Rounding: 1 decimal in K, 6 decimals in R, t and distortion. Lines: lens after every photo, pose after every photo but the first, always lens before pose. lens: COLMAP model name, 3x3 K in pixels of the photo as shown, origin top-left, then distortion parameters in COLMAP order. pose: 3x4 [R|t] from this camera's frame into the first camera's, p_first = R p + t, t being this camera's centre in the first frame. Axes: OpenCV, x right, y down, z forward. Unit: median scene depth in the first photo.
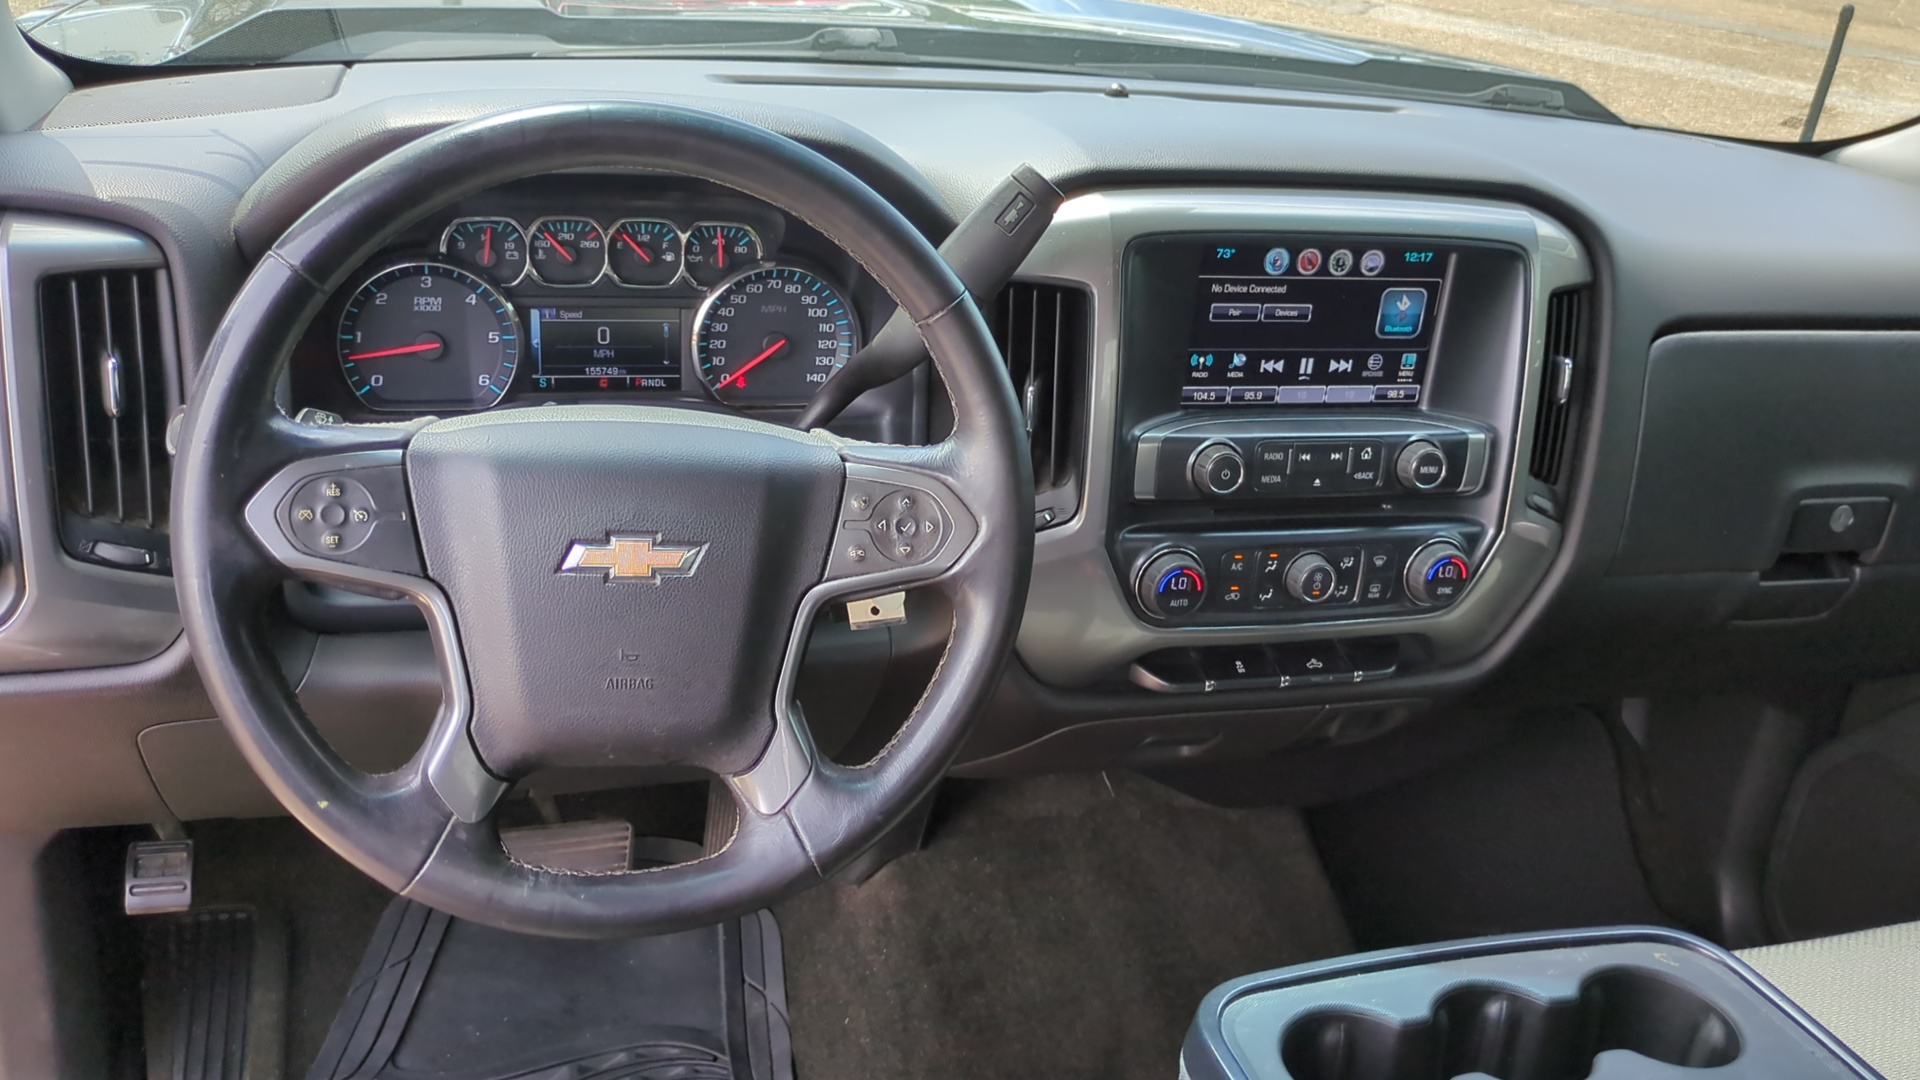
lens RADIAL K [[1661.9, 0, 960.0], [0, 1661.9, 540.0], [0, 0, 1]] dist [0.109715, -0.185889]
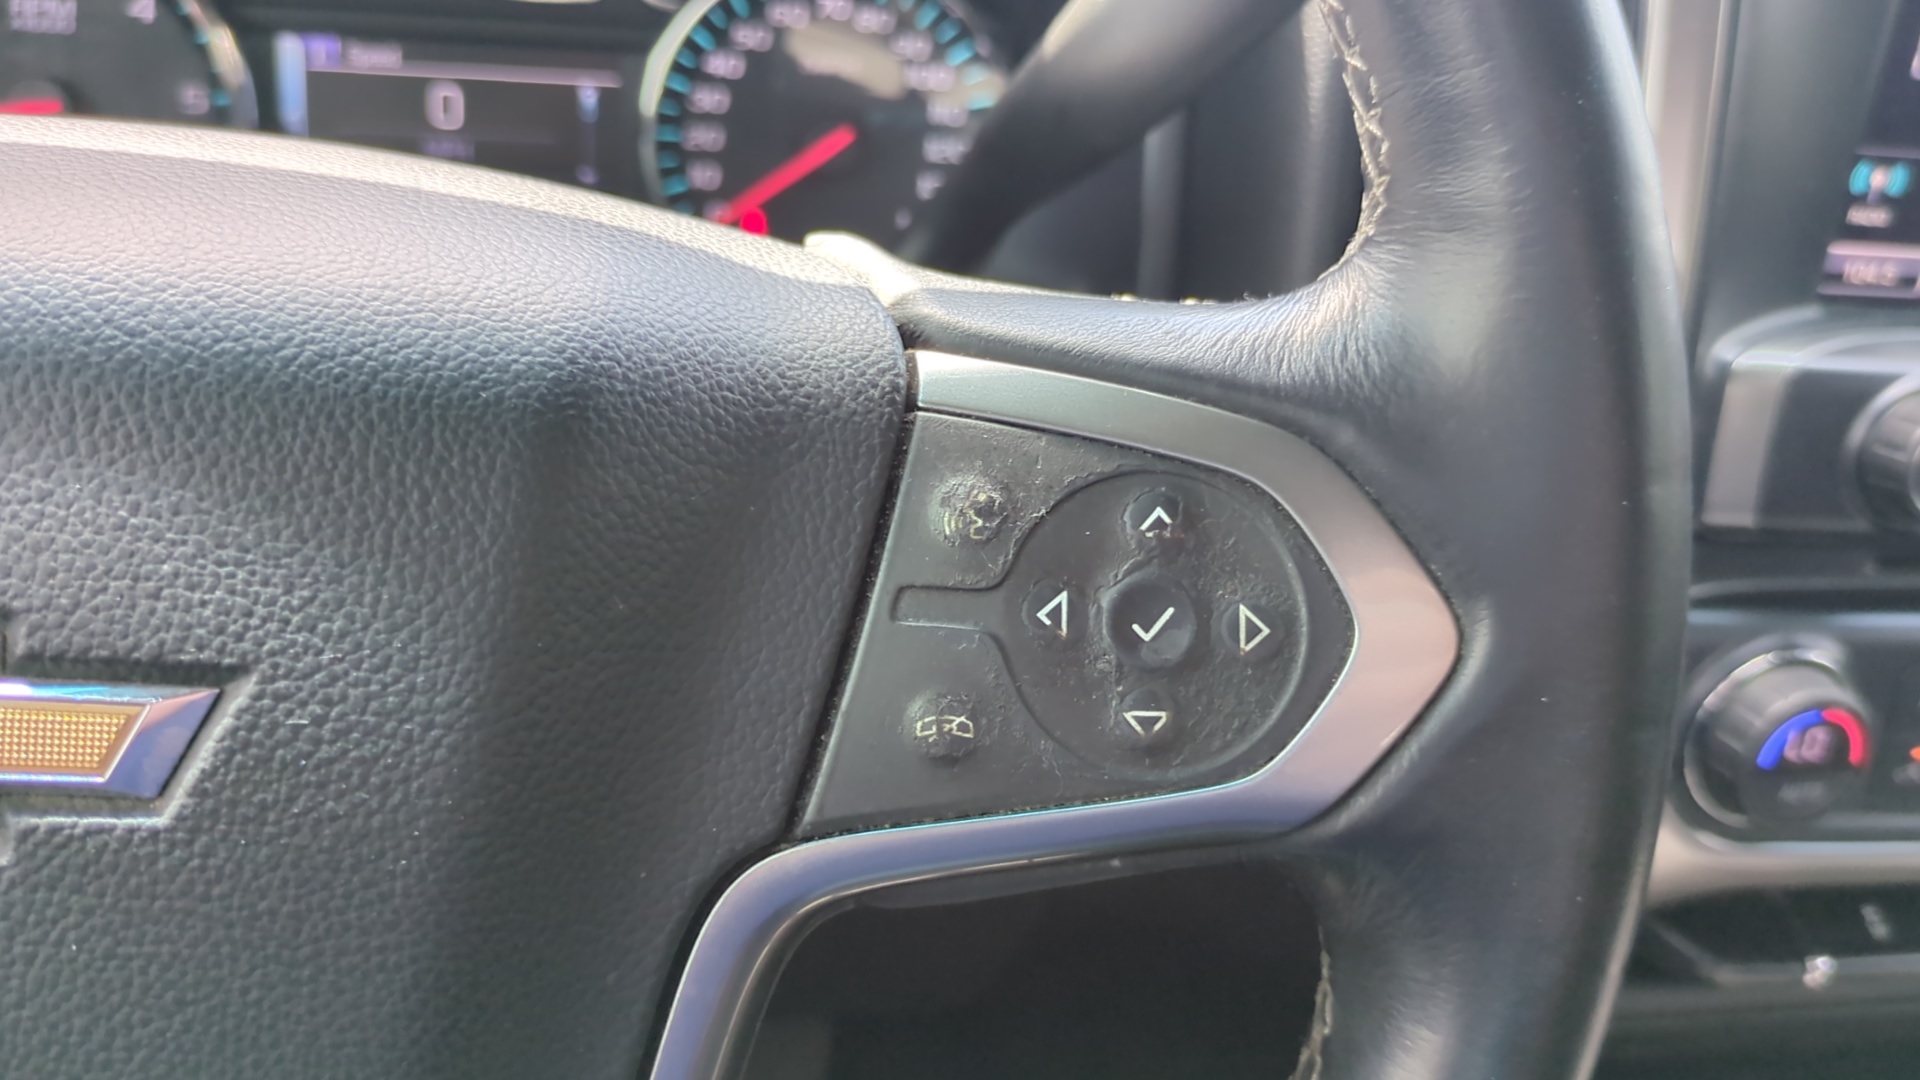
lens RADIAL K [[1667.9, 0, 960.0], [0, 1667.9, 540.0], [0, 0, 1]] dist [0.053595, -0.054355]
pose [[0.994254, 0.041485, -0.098677, -0.027920], [-0.041314, 0.999139, 0.003769, -0.014646], [0.098748, 0.000329, 0.995112, 0.571340]]
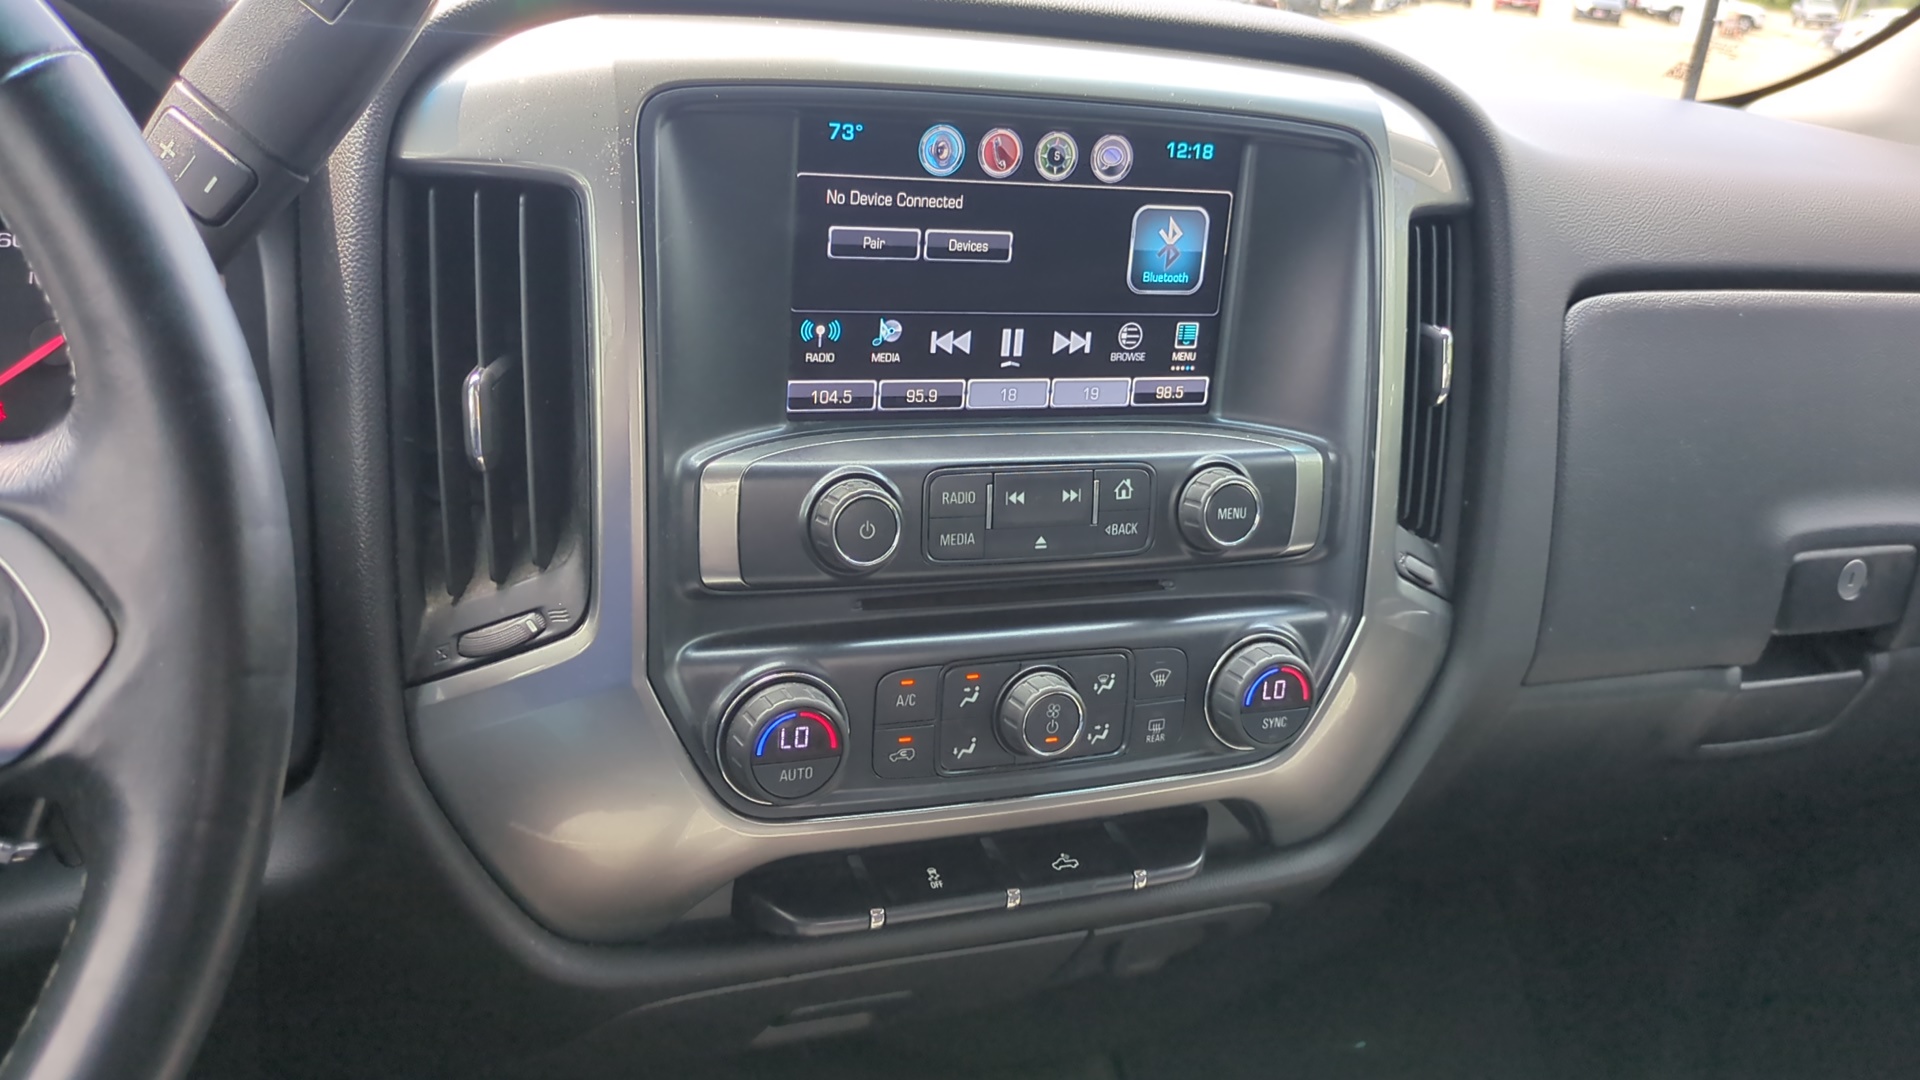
lens RADIAL K [[1661.9, 0, 960.0], [0, 1661.9, 540.0], [0, 0, 1]] dist [0.109715, -0.185889]
pose [[0.994292, -0.044270, 0.097075, 0.132035], [0.052525, 0.995064, -0.084200, 0.010348], [-0.092868, 0.088818, 0.991709, 0.444833]]
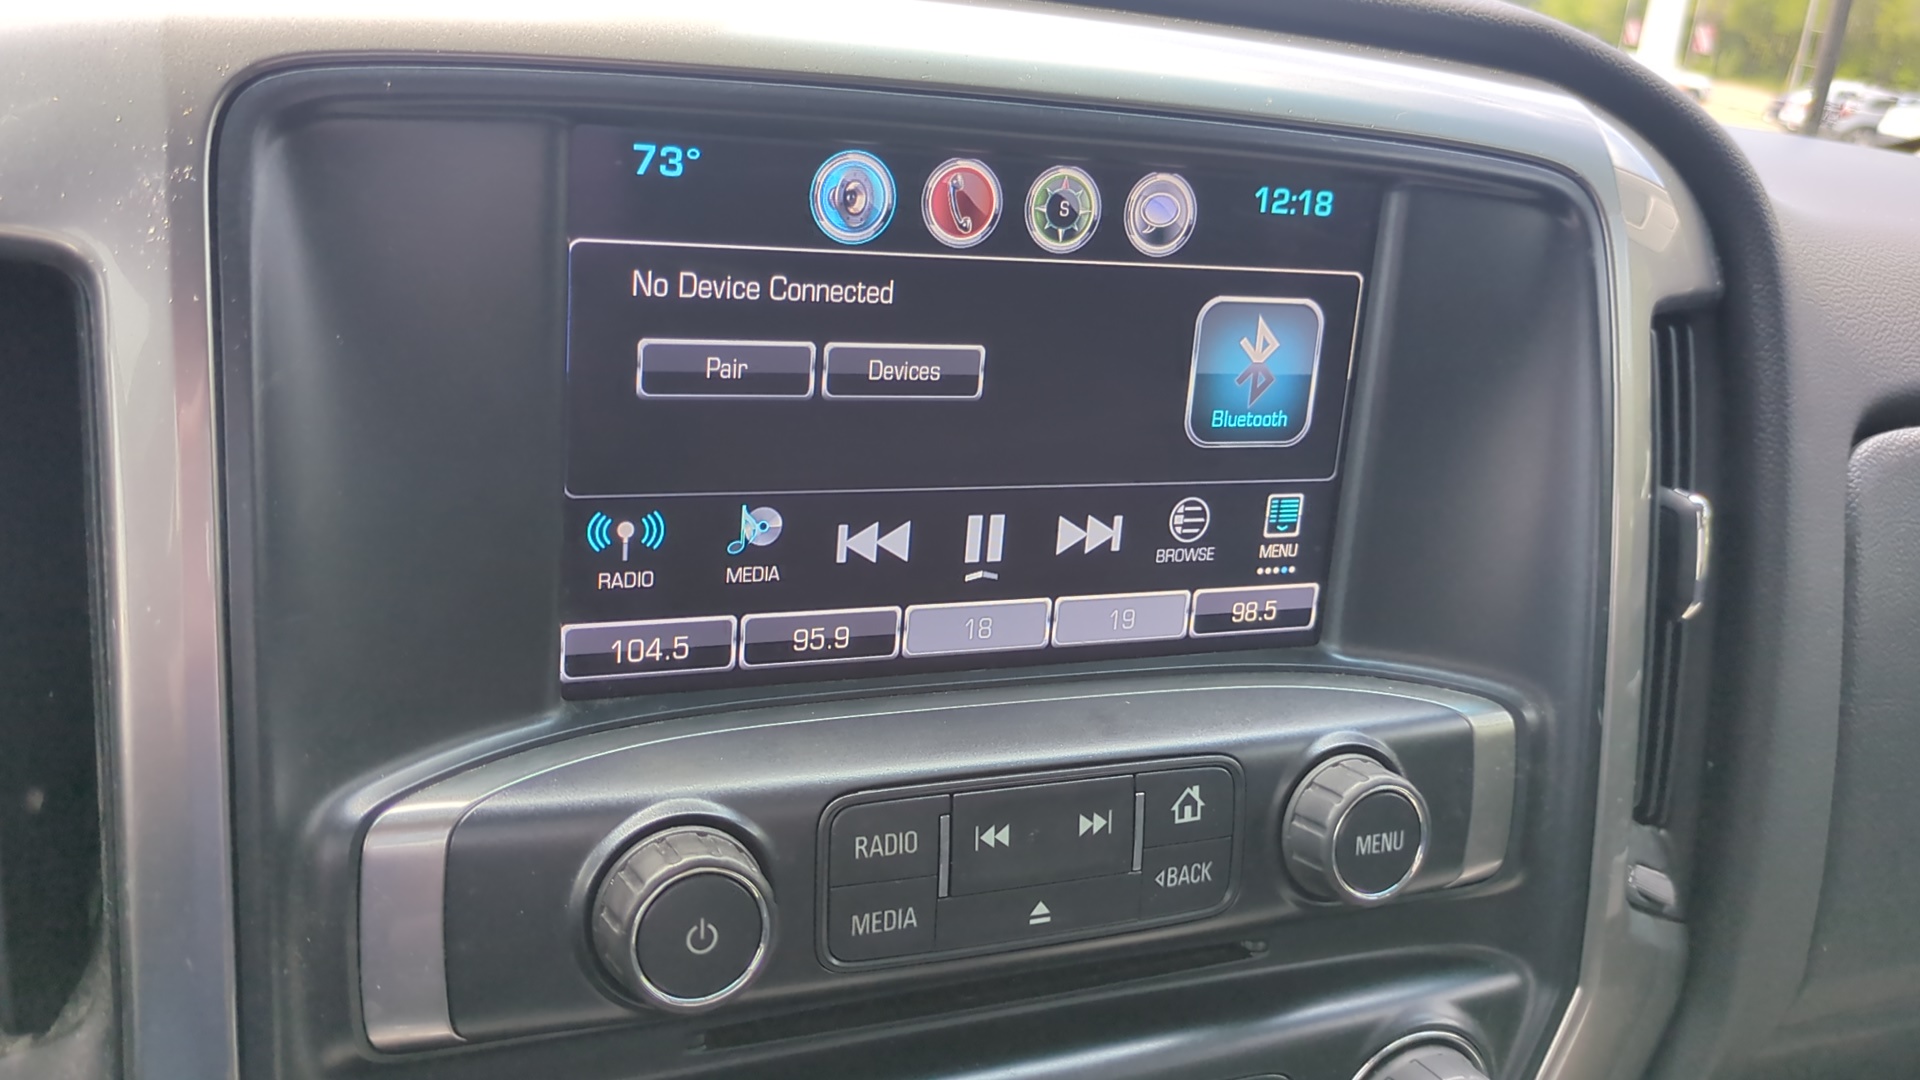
lens RADIAL K [[1661.9, 0, 960.0], [0, 1661.9, 540.0], [0, 0, 1]] dist [0.109715, -0.185889]
pose [[0.991799, -0.043499, 0.120176, 0.165334], [0.058068, 0.991010, -0.120526, -0.066147], [-0.113853, 0.126516, 0.985409, 0.690522]]
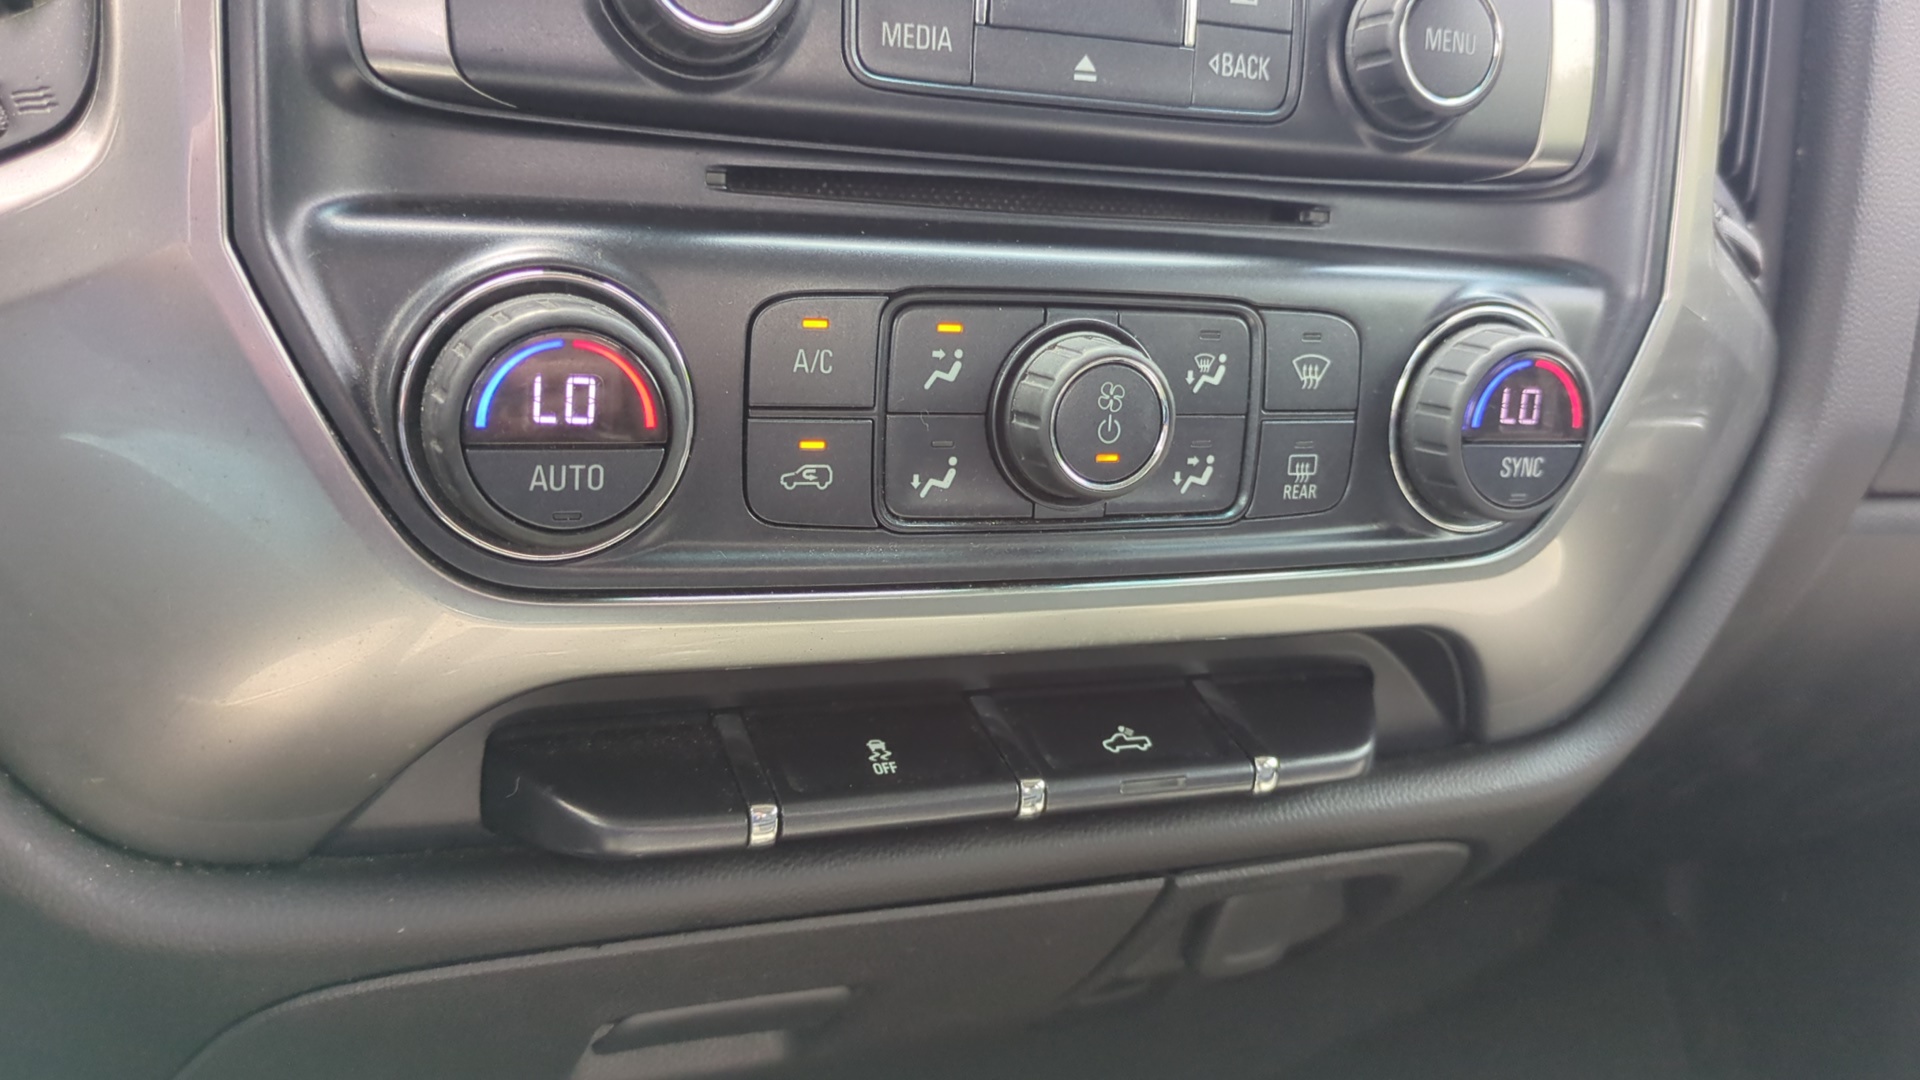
lens RADIAL K [[1667.9, 0, 960.0], [0, 1667.9, 540.0], [0, 0, 1]] dist [0.053595, -0.054355]
pose [[0.994746, -0.041678, 0.093502, 0.162480], [0.054126, 0.989390, -0.134822, 0.082092], [-0.086891, 0.139175, 0.986448, 0.730430]]
